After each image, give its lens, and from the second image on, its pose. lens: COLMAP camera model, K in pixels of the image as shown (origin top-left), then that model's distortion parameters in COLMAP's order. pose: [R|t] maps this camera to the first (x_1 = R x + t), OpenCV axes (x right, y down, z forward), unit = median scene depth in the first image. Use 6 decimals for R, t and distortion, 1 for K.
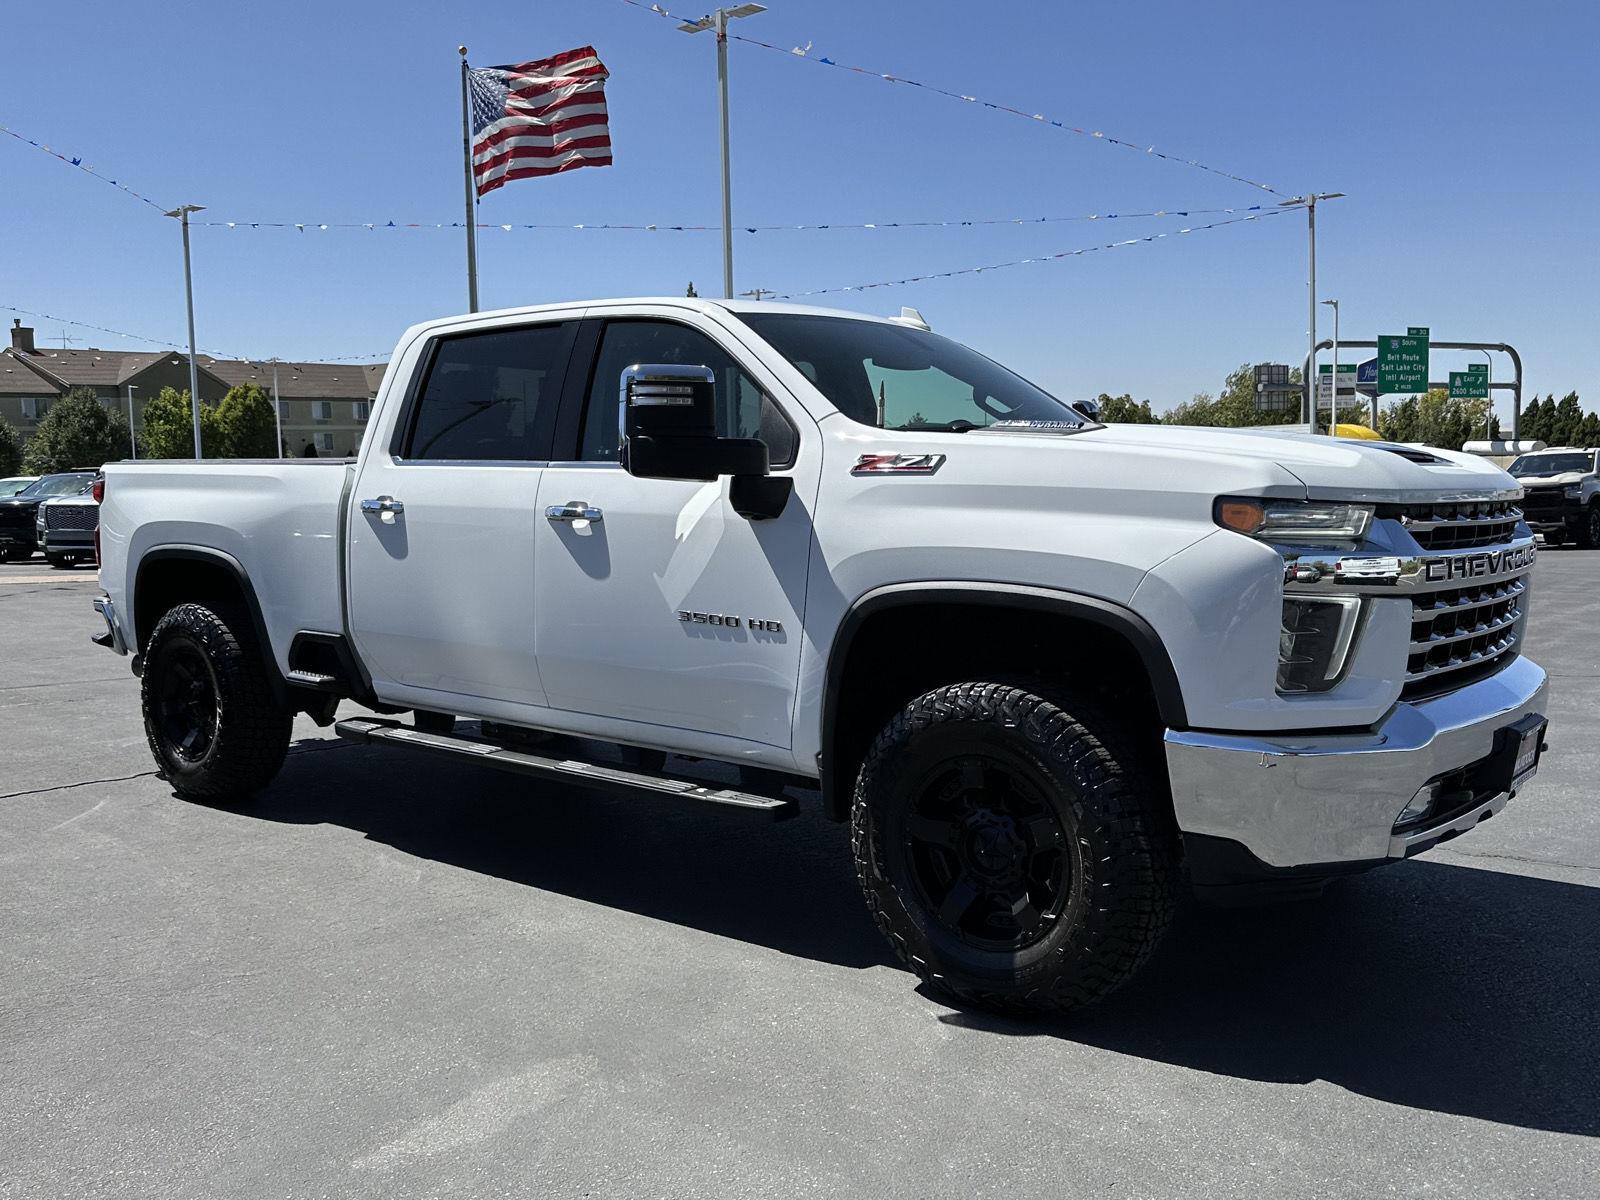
lens RADIAL K [[1376.7, 0, 809.8], [0, 1376.7, 592.8], [0, 0, 1]] dist [0.190837, -0.419017]
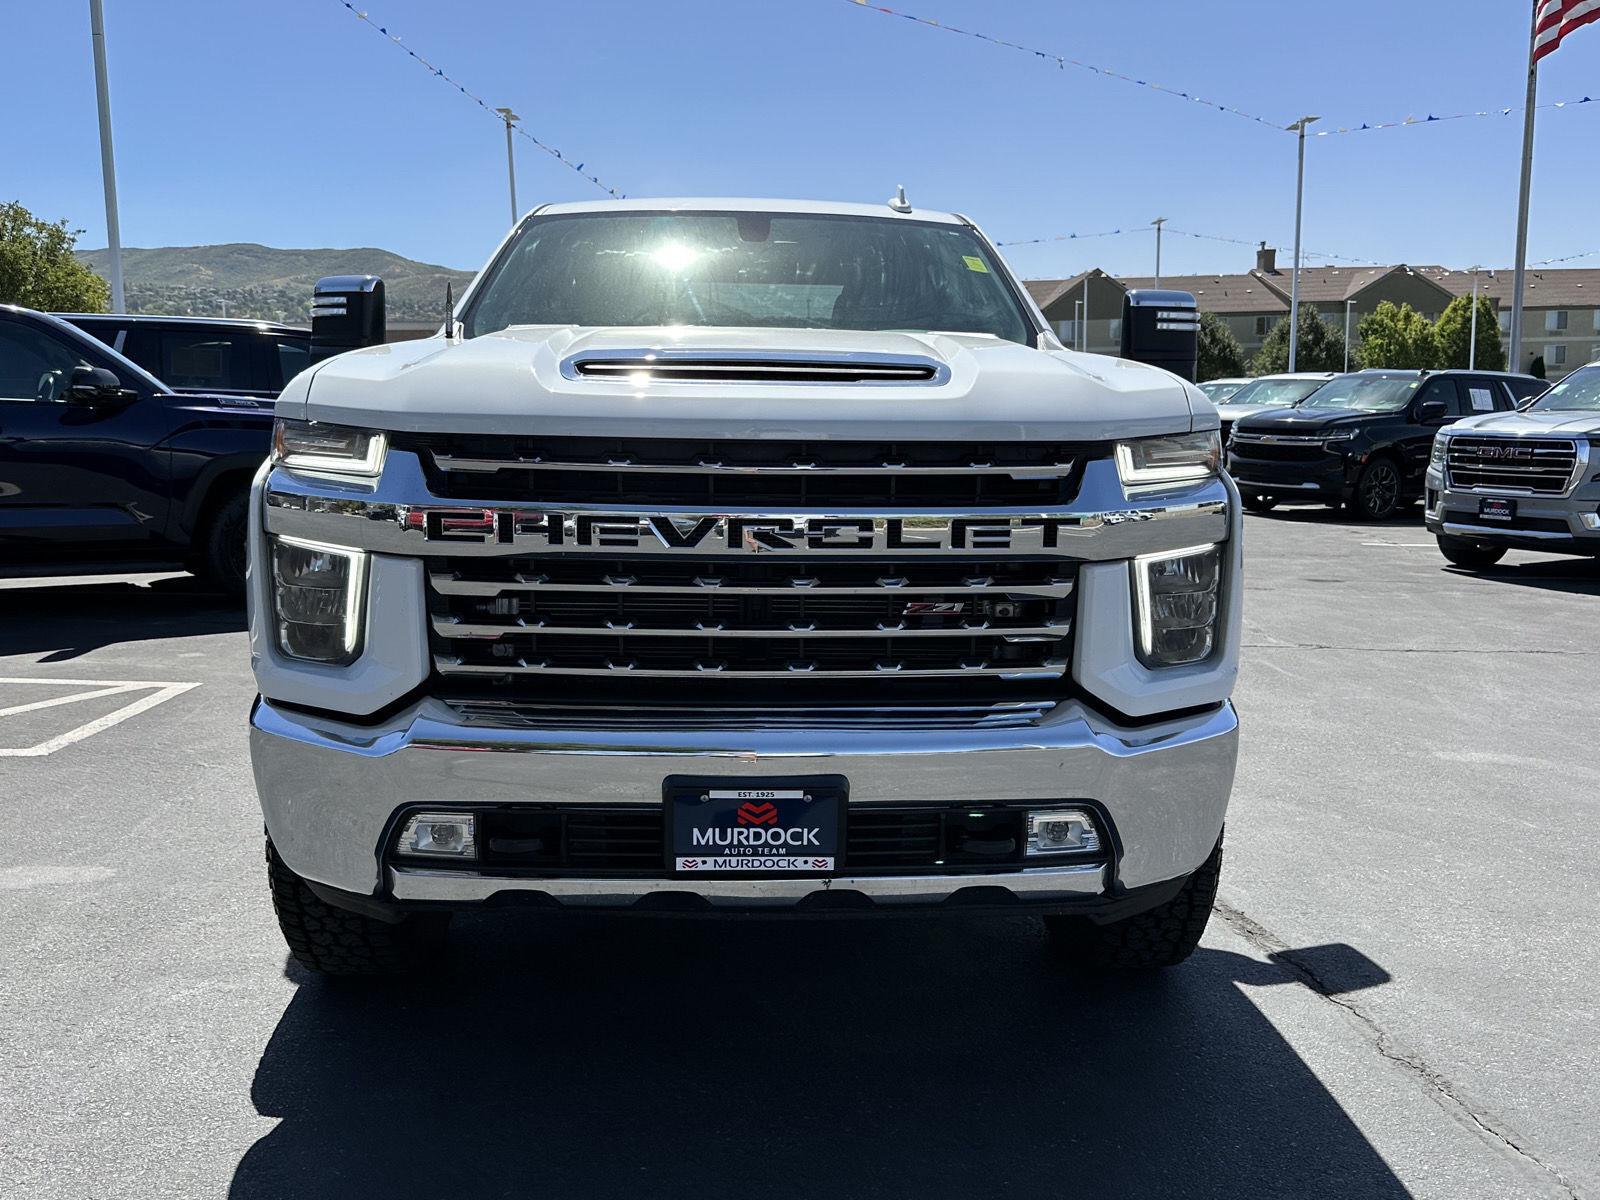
lens RADIAL K [[1385.2, 0, 814.2], [0, 1385.2, 607.4], [0, 0, 1]] dist [0.159322, -0.326582]
pose [[0.663762, 0.125825, -0.737284, 0.874151], [-0.074593, 0.991970, 0.102136, -0.049067], [0.744215, -0.012798, 0.667817, 0.517228]]
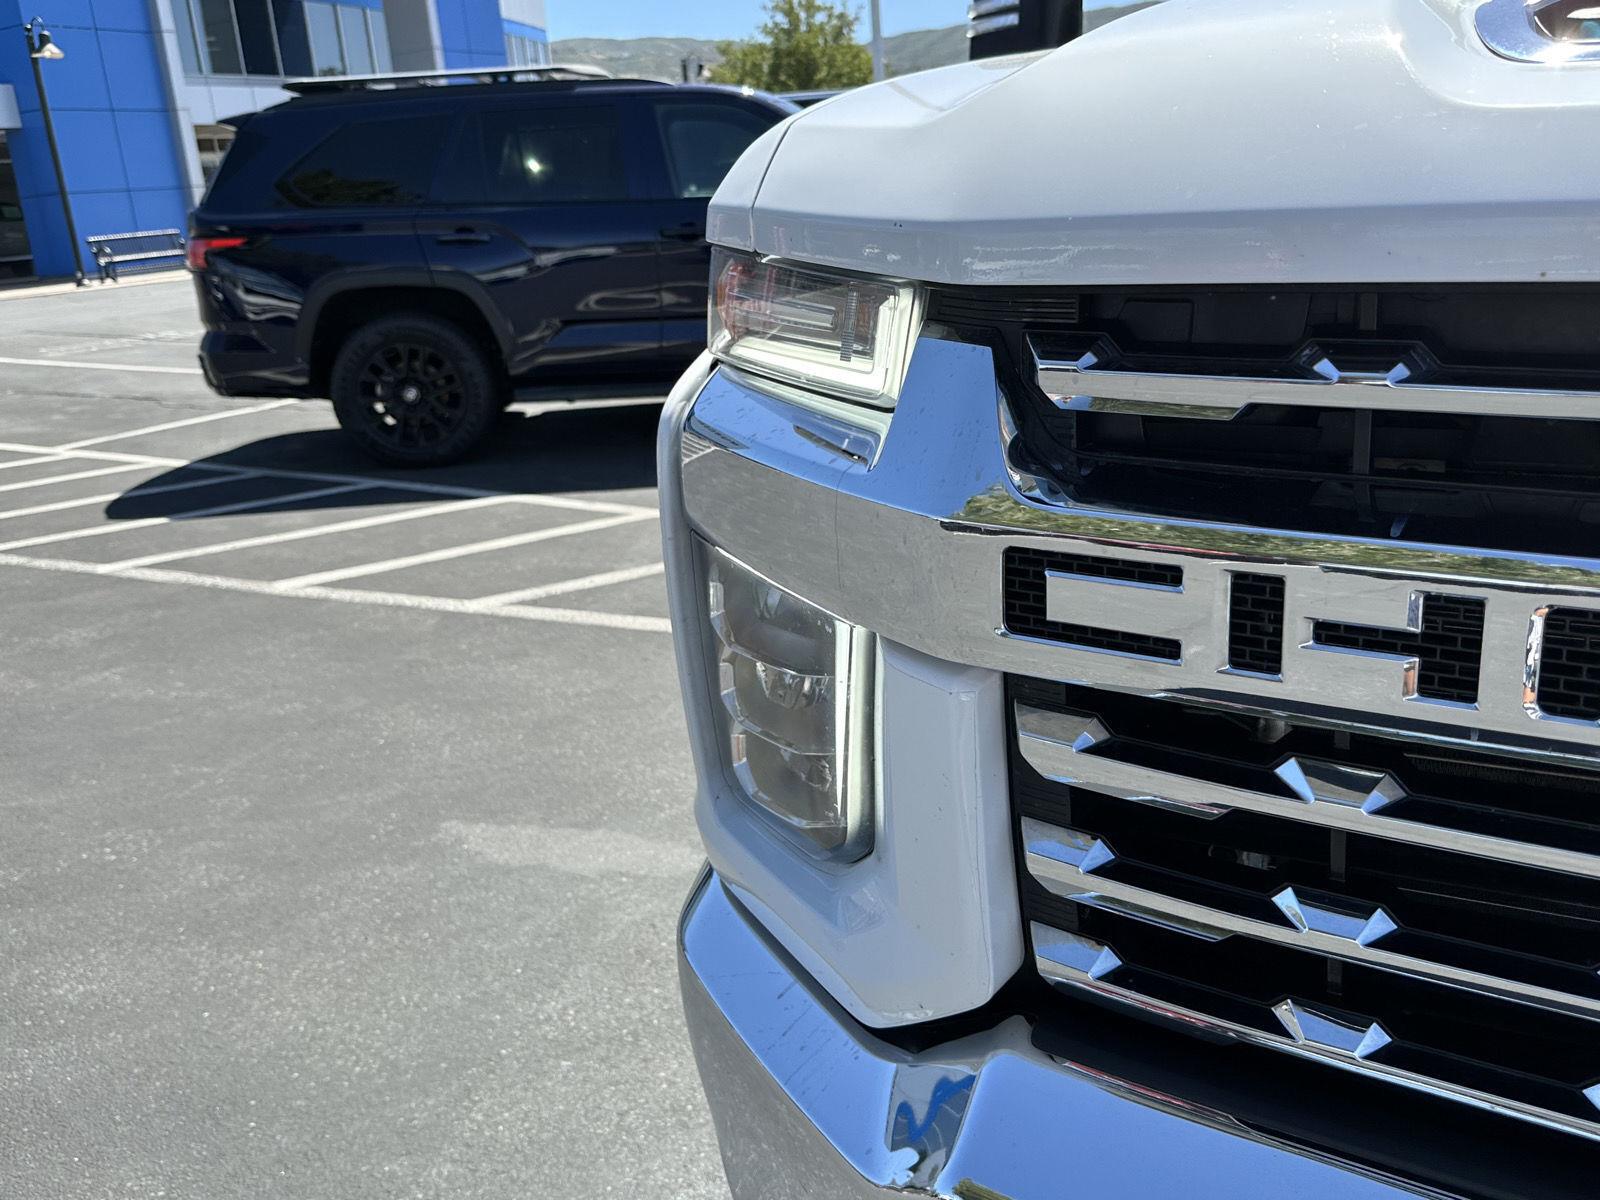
lens RADIAL K [[1404.8, 0, 825.6], [0, 1404.8, 599.1], [0, 0, 1]] dist [0.091747, -0.159798]
pose [[0.214356, 0.274128, -0.937500, 0.508998], [-0.023277, 0.960971, 0.275668, -0.060541], [0.976478, -0.037269, 0.212371, 0.720550]]
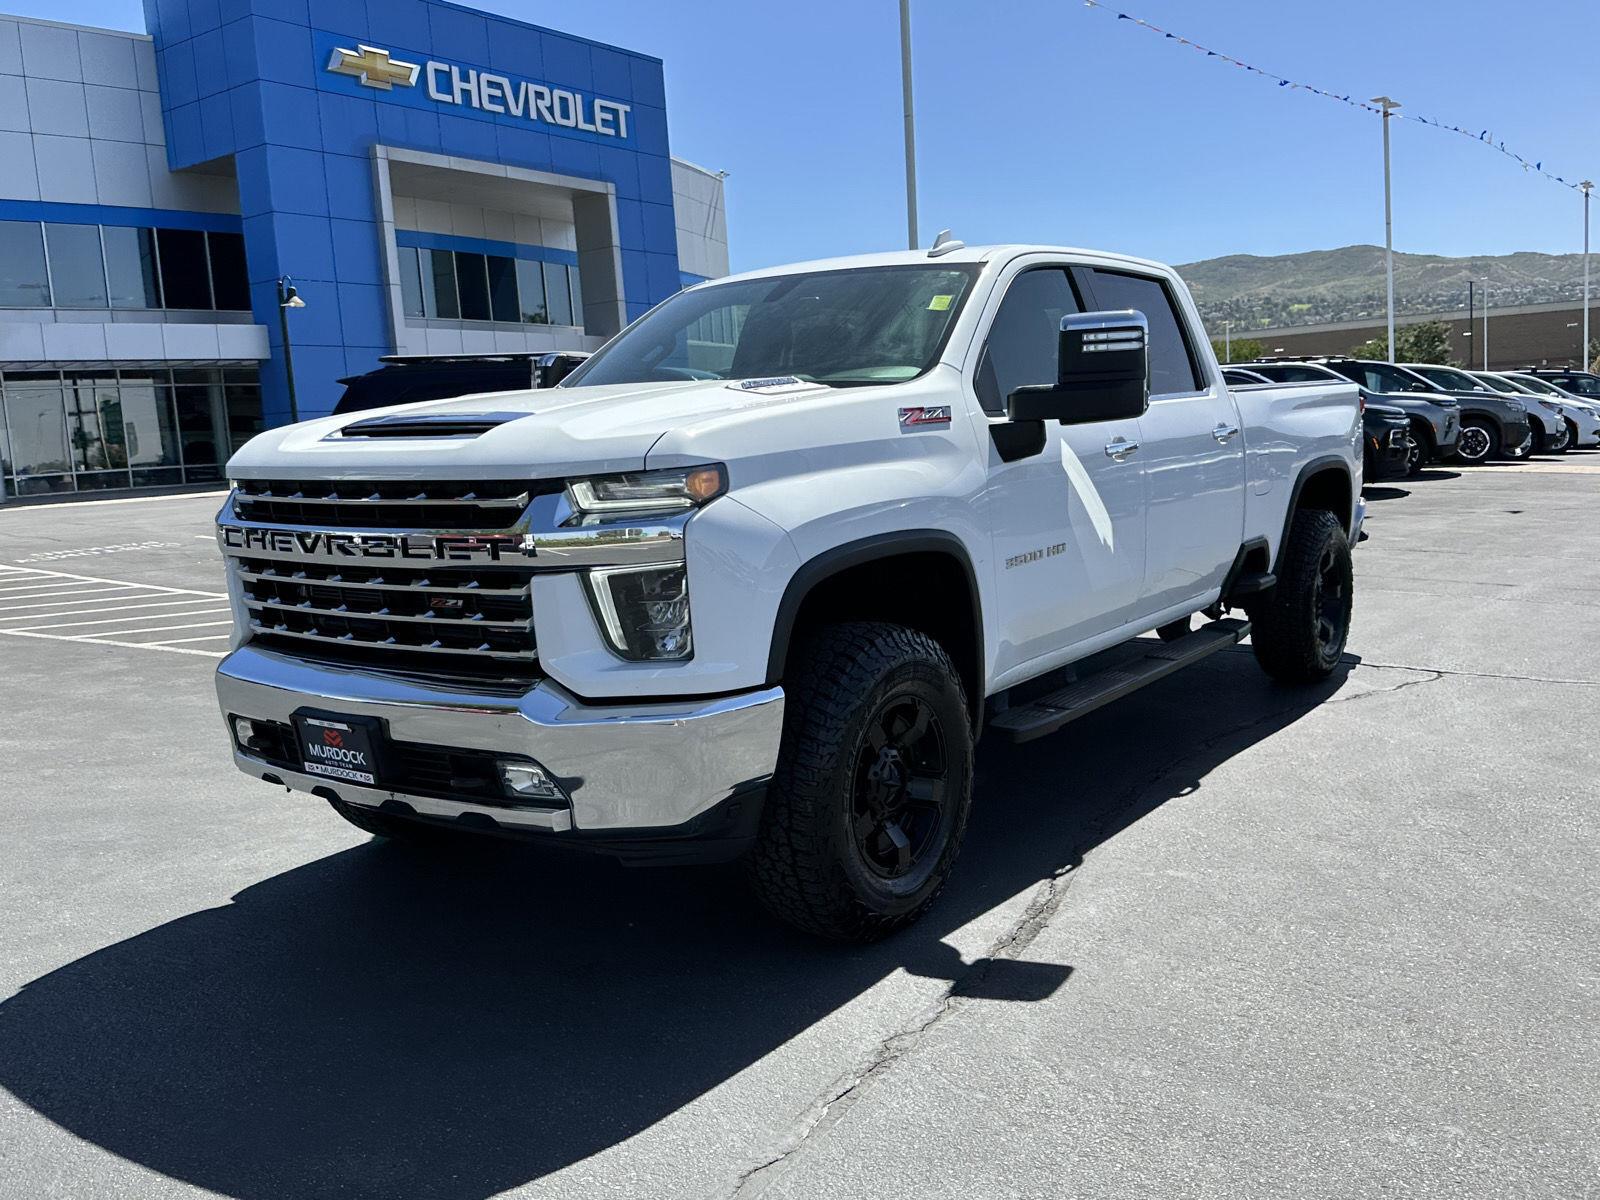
lens RADIAL K [[1399.0, 0, 809.8], [0, 1399.0, 608.6], [0, 0, 1]] dist [0.181483, -0.435769]
pose [[0.059837, 0.141712, -0.988098, 1.292376], [-0.042090, 0.989349, 0.139343, -0.111522], [0.997320, 0.033251, 0.065165, 1.104617]]
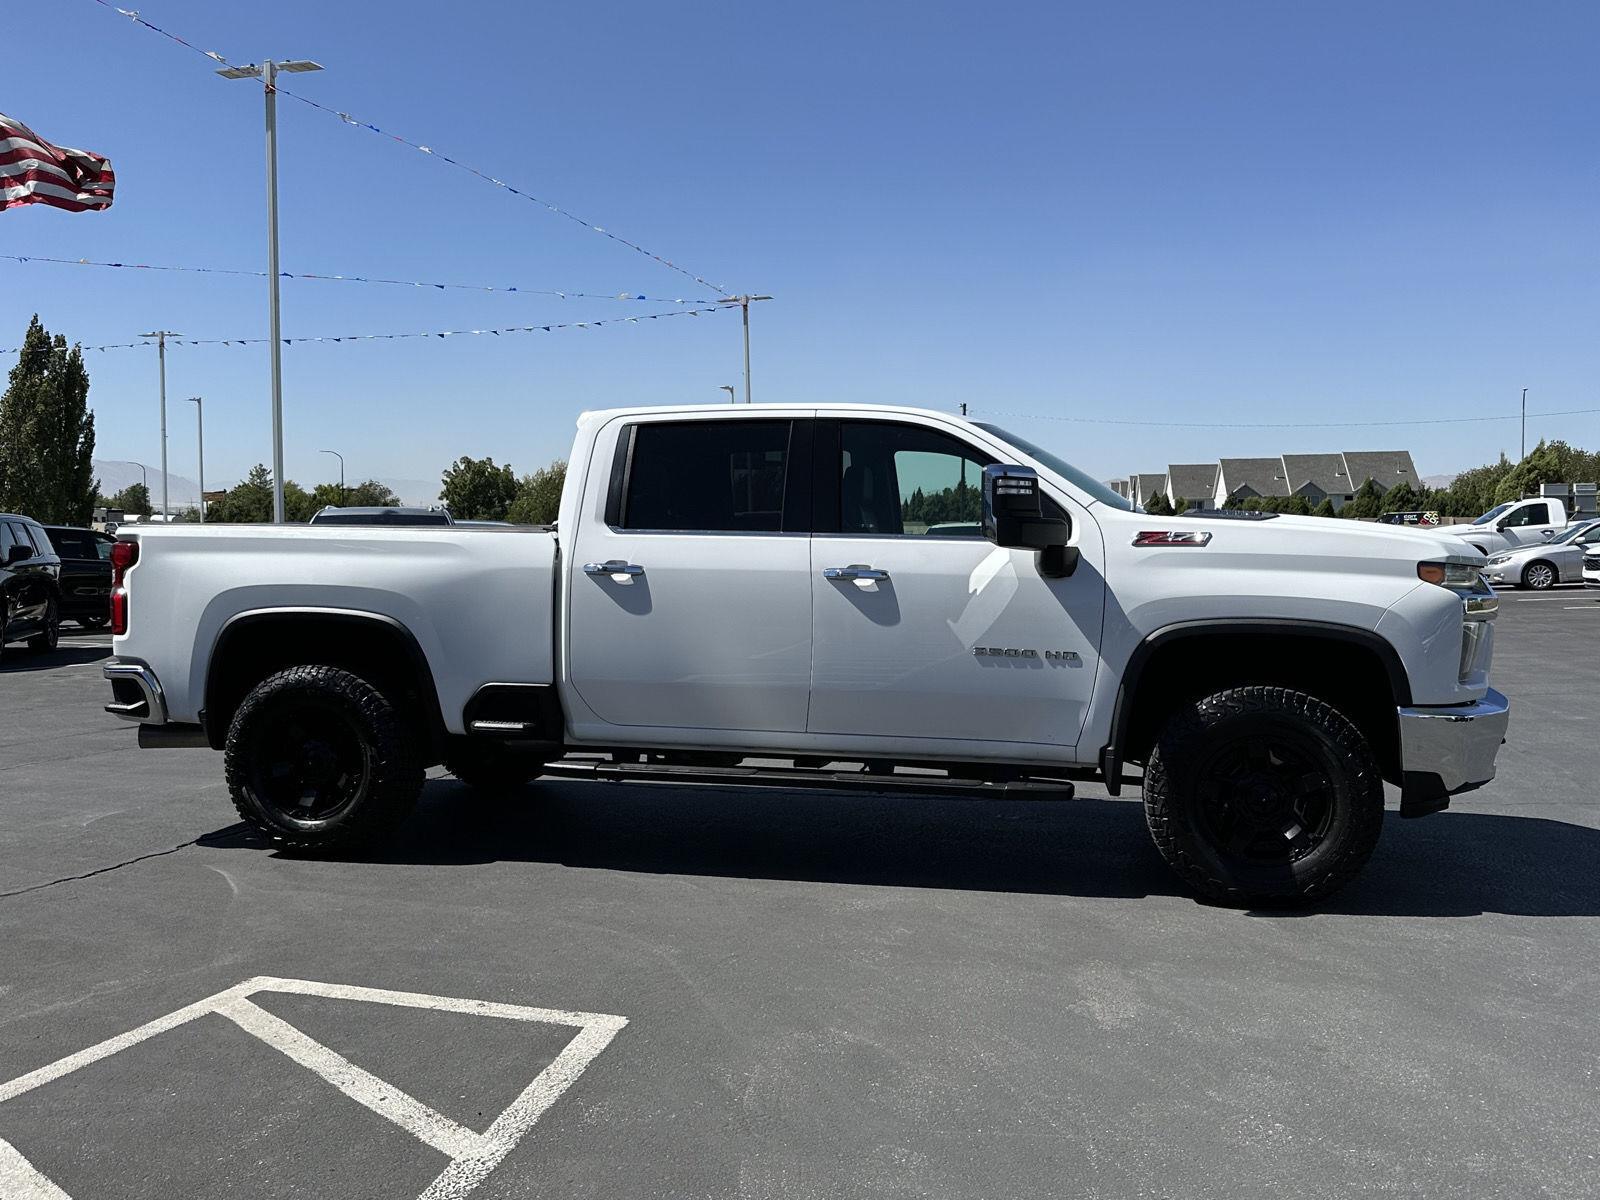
lens RADIAL K [[1376.7, 0, 809.8], [0, 1376.7, 592.8], [0, 0, 1]] dist [0.190837, -0.419017]
pose [[0.893175, -0.008998, 0.449619, -0.829982], [0.028908, 0.998881, -0.037436, 0.005778], [-0.448779, 0.046435, 0.892436, -0.109369]]
